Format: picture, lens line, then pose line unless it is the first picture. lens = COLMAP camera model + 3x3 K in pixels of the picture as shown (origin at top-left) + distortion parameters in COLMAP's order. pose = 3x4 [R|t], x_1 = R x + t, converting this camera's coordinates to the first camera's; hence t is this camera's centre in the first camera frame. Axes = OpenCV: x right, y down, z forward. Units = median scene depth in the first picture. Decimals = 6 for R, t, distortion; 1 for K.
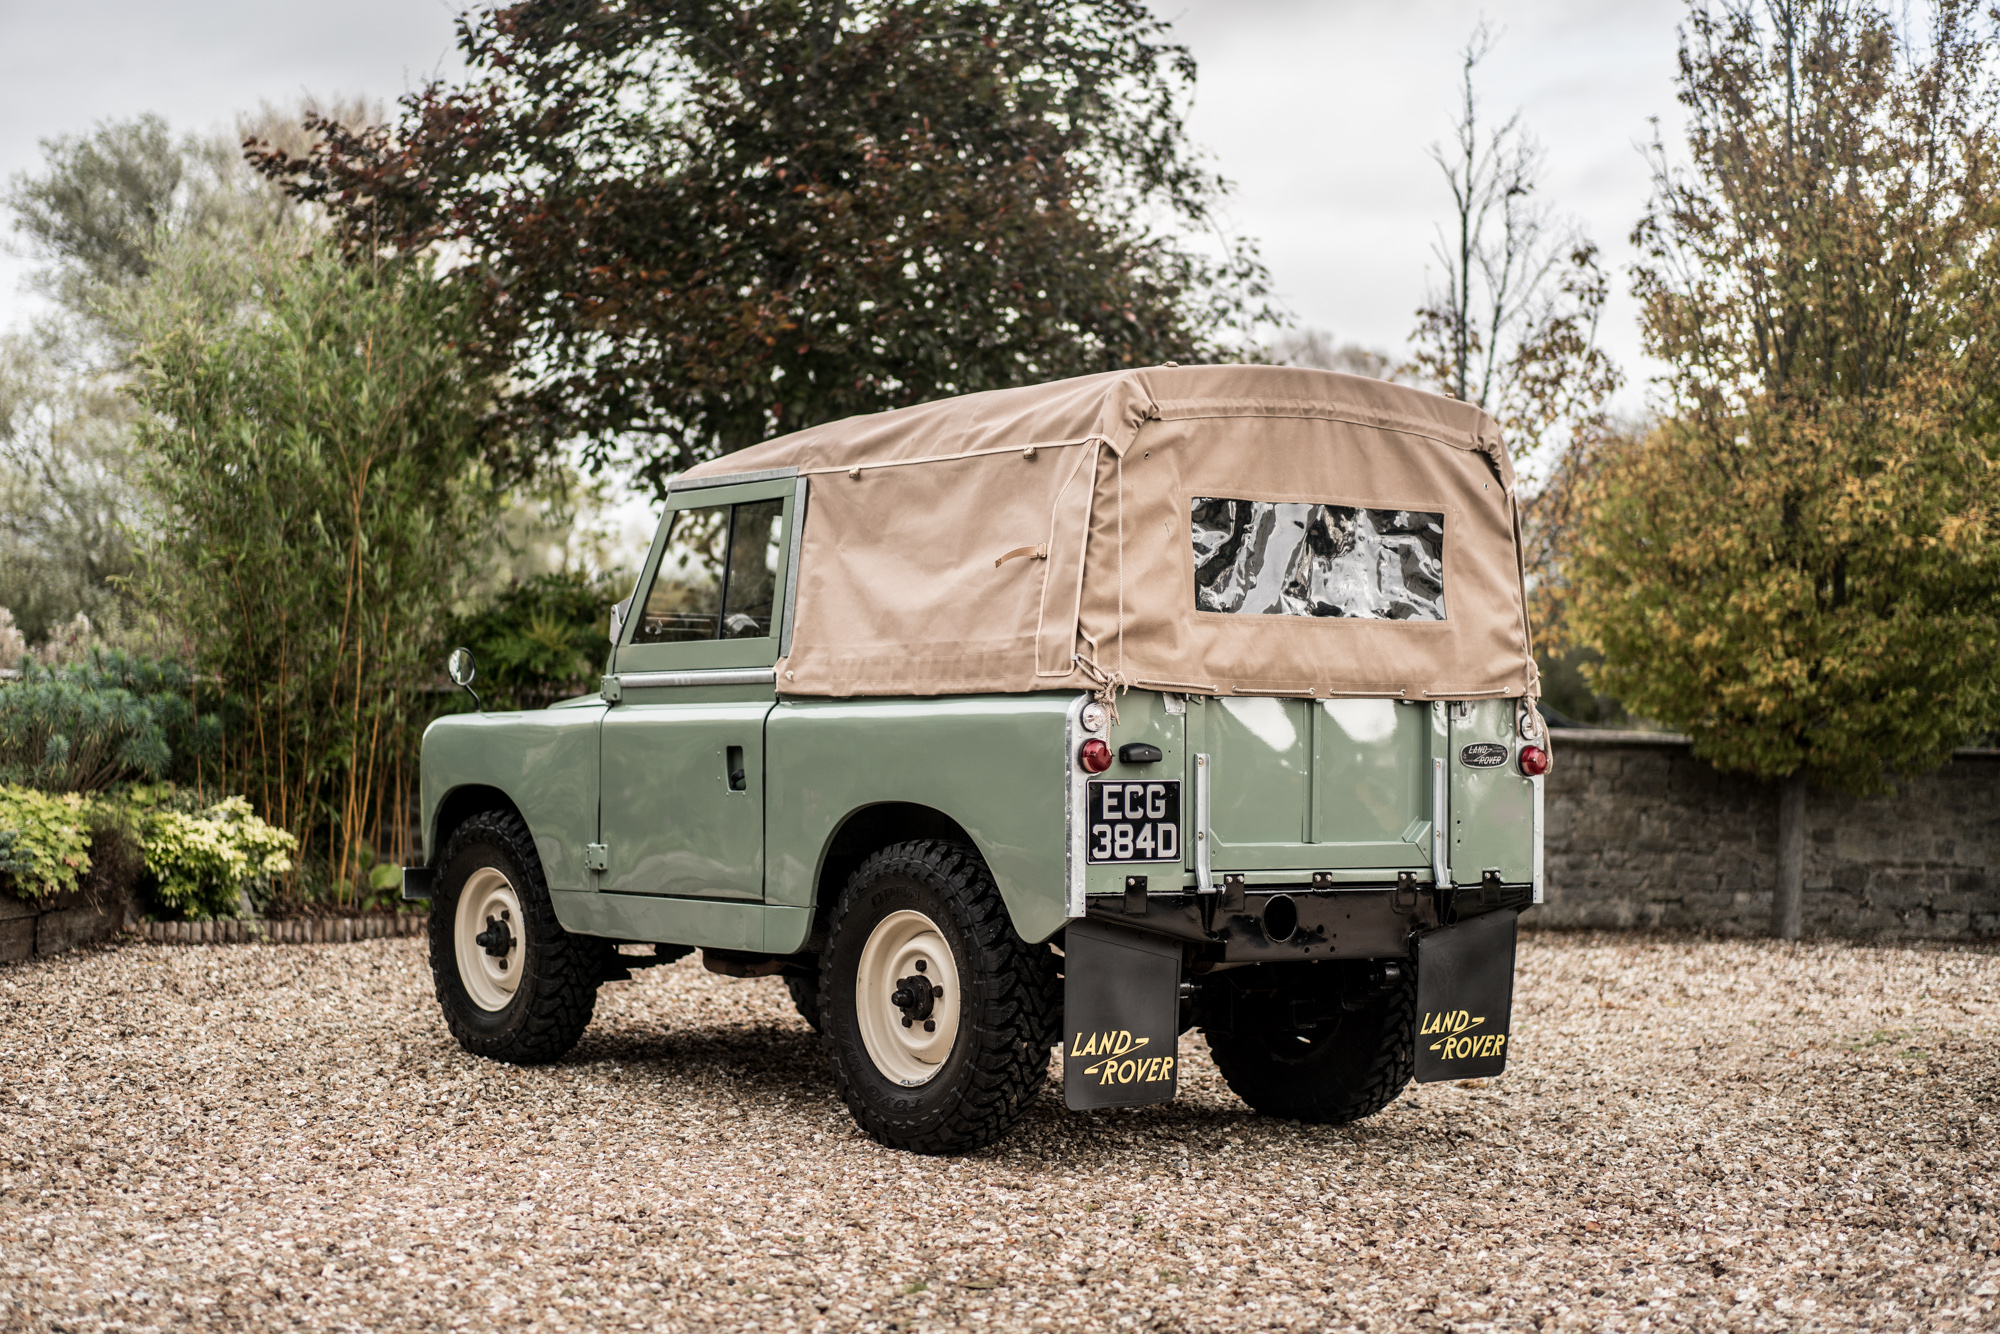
lens RADIAL K [[3064.0, 0, 1000.0], [0, 3064.0, 667.0], [0, 0, 1]] dist [-0.008183, -0.188547]
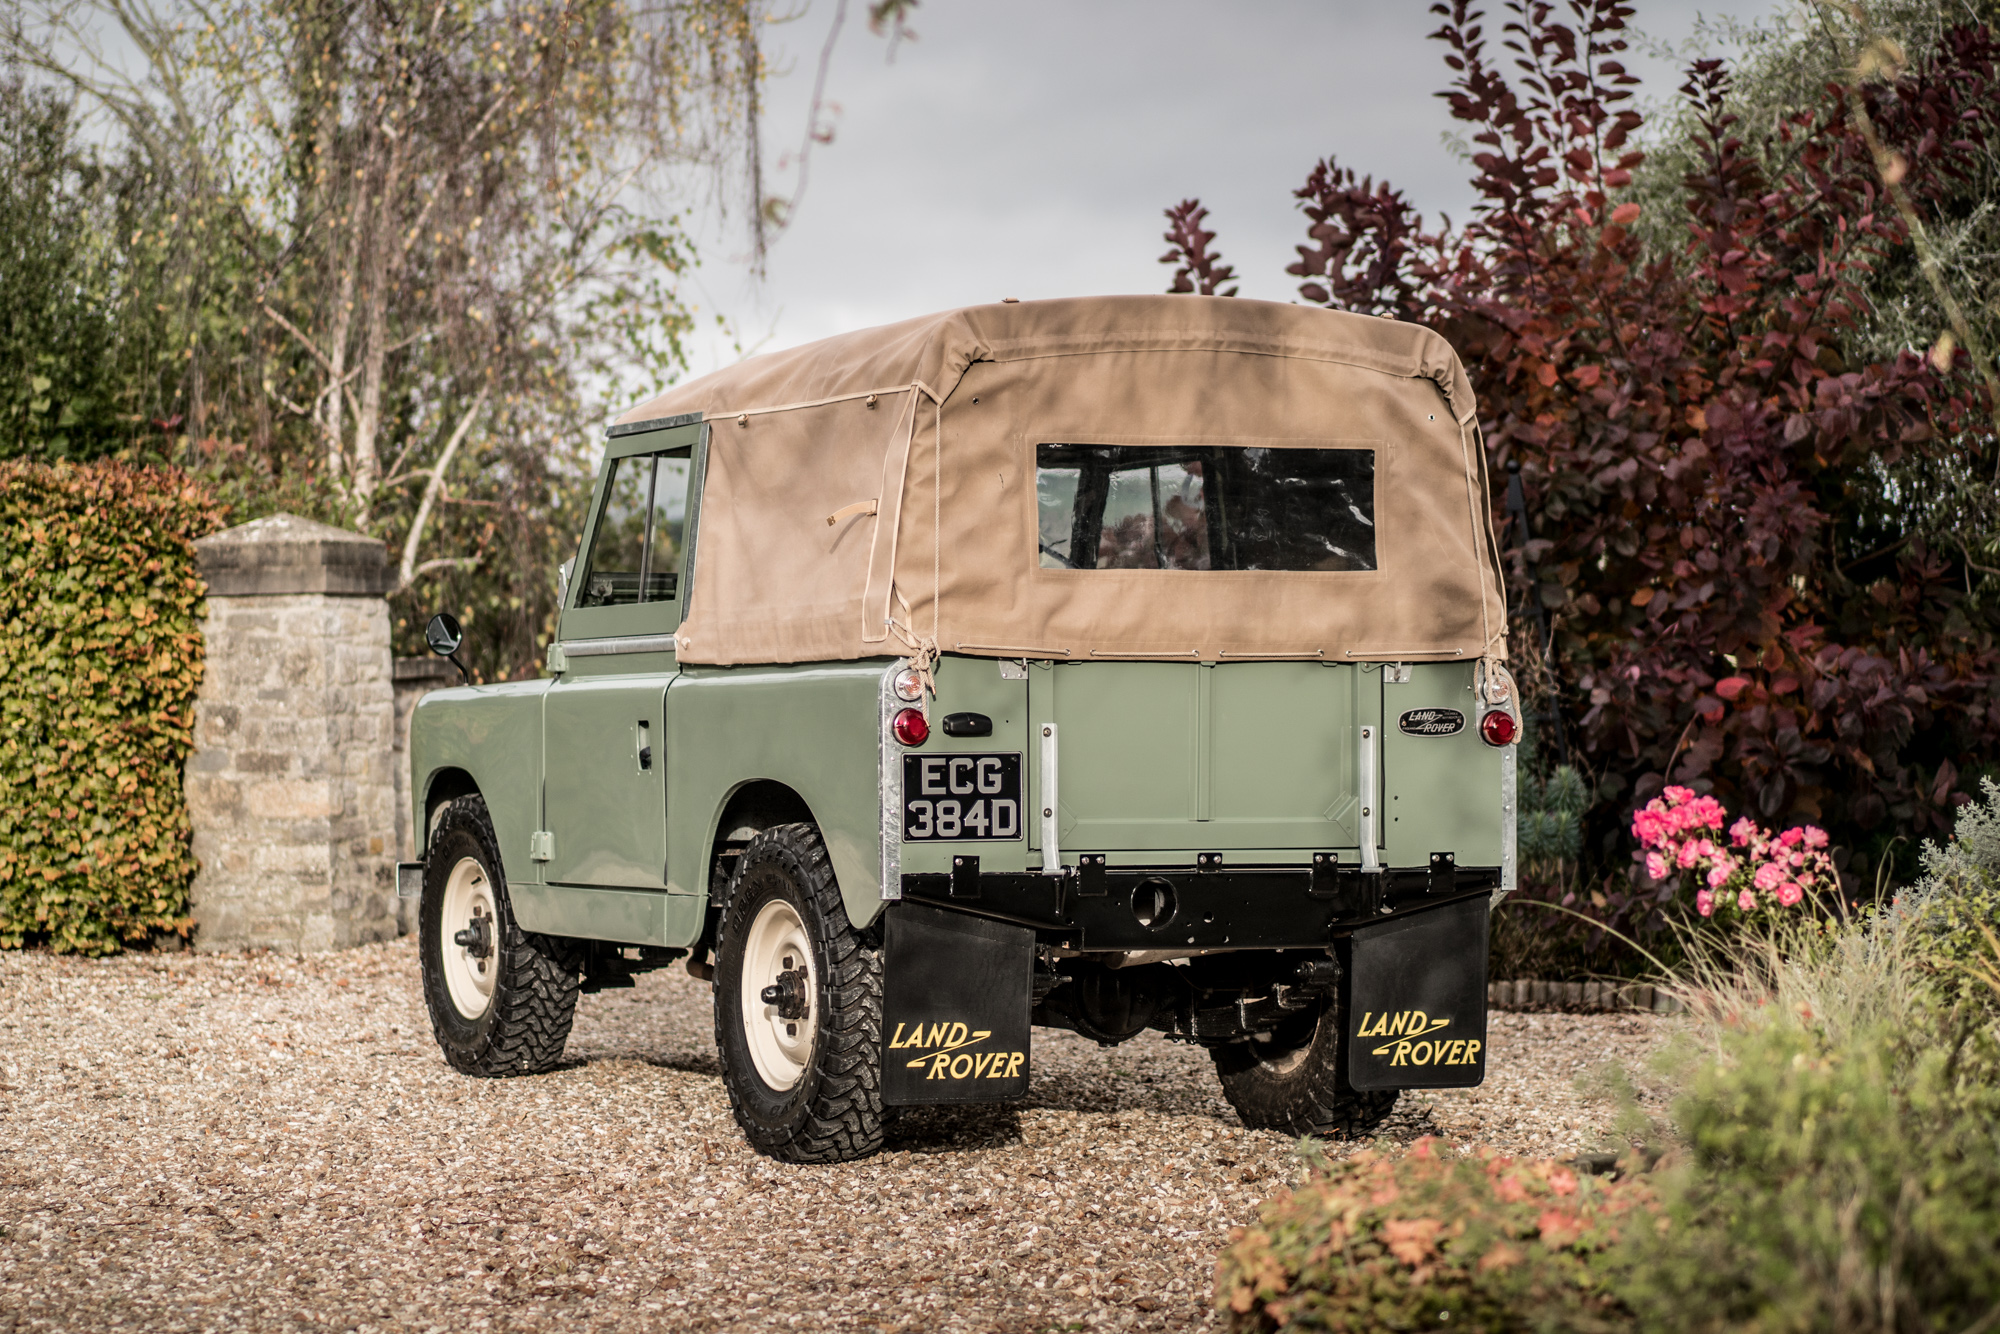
lens RADIAL K [[4737.7, 0, 1000.0], [0, 4737.7, 667.0], [0, 0, 1]] dist [-0.063566, 0.609340]
pose [[0.976328, -0.012498, -0.215935, 0.361925], [0.015515, 0.999804, 0.012283, -0.006418], [0.215739, -0.015343, 0.976330, -0.394503]]
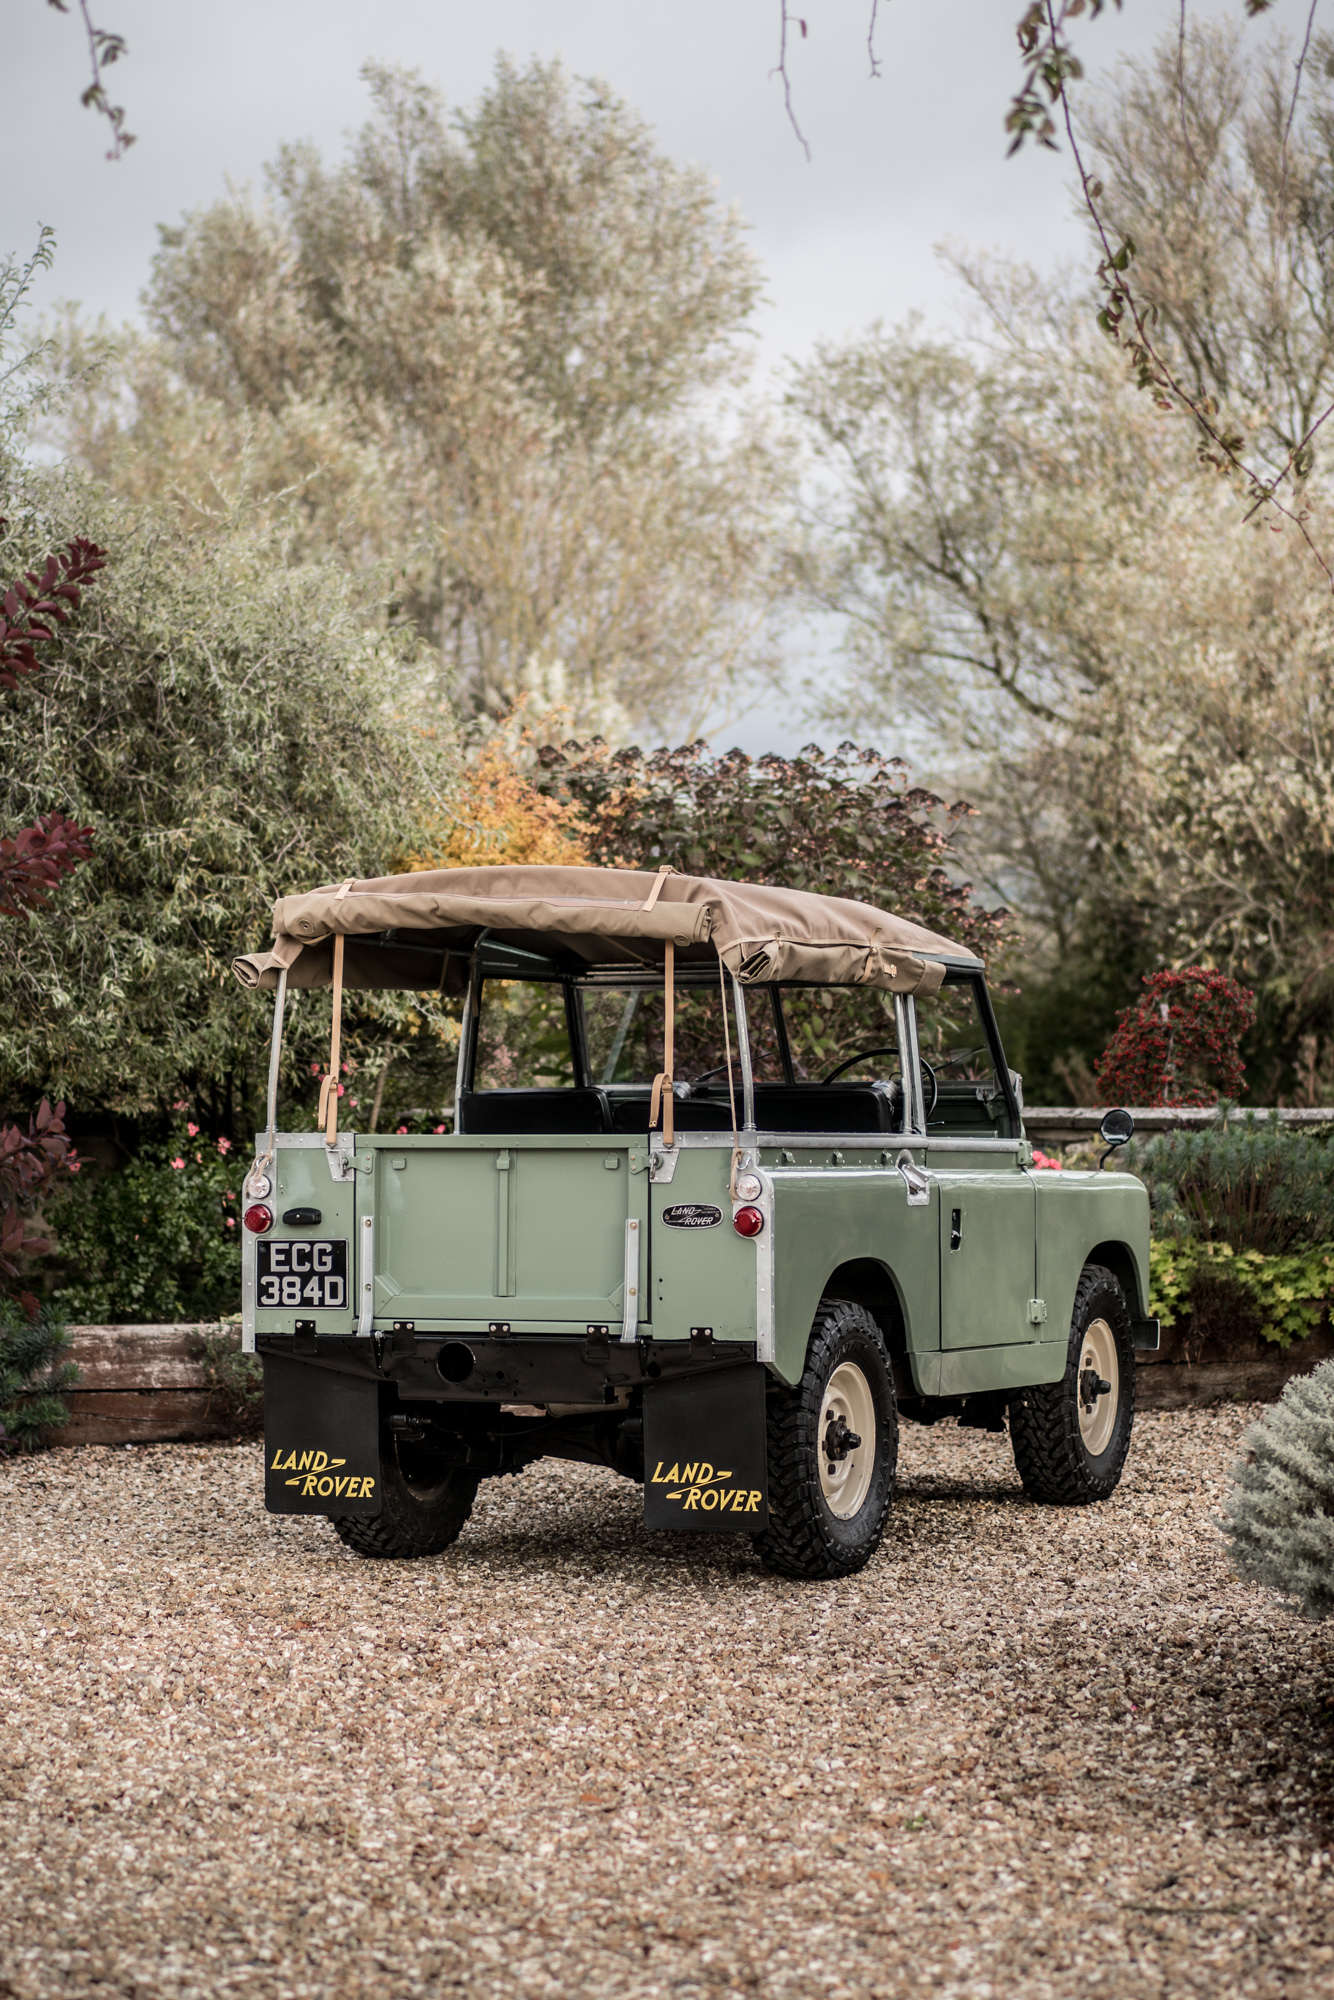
lens RADIAL K [[4737.7, 0, 667.0], [0, 4737.7, 1000.0], [0, 0, 1]] dist [-0.063566, 0.609340]
pose [[0.476454, -0.051616, -0.877683, 1.709568], [0.024545, 0.998667, -0.045407, 0.030853], [0.878857, 0.000091, 0.477086, 0.246862]]
